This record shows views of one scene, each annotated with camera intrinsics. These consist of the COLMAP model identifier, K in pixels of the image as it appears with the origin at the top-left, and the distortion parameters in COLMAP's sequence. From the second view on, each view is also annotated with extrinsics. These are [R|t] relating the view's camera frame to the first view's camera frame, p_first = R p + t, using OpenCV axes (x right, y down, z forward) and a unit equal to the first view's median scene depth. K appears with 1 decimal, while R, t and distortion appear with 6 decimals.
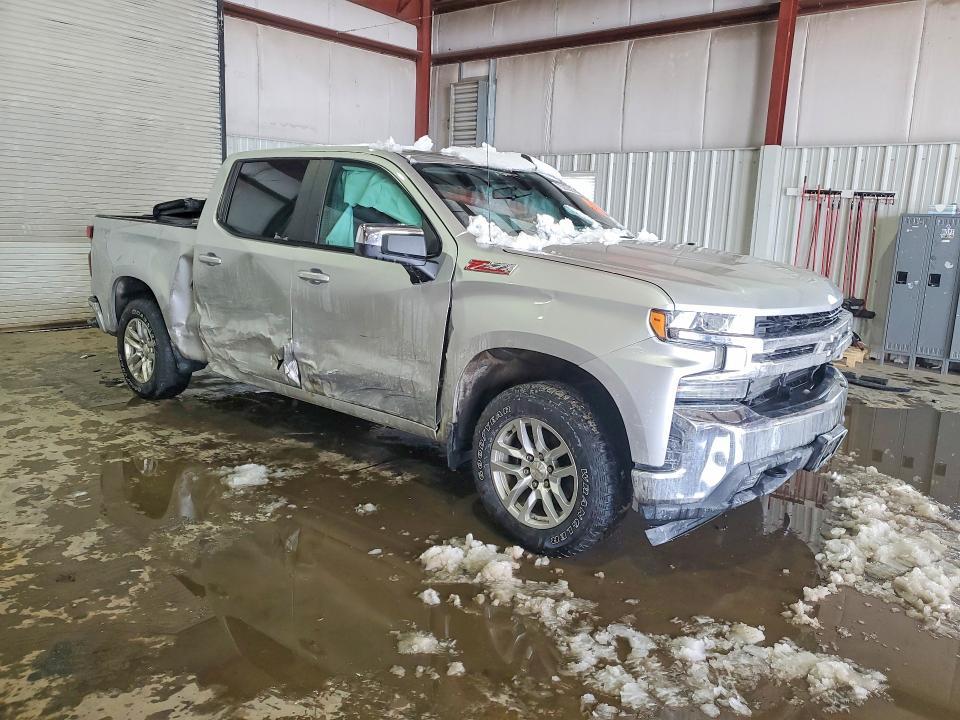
lens RADIAL K [[729.7, 0, 477.1], [0, 729.7, 335.6], [0, 0, 1]] dist [0.011540, 0.011015]
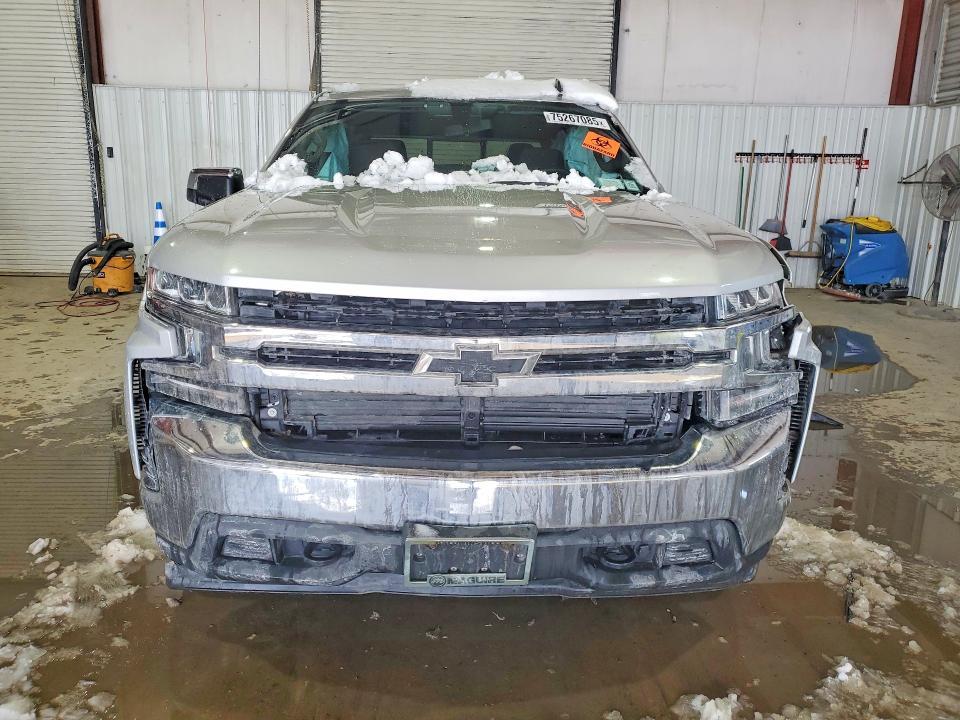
lens RADIAL K [[729.7, 0, 477.1], [0, 729.7, 335.6], [0, 0, 1]] dist [0.011540, 0.011015]
pose [[0.680211, 0.130350, -0.721333, 0.883563], [-0.115233, 0.990841, 0.070389, -0.046306], [0.723902, 0.035242, 0.689002, 0.659405]]
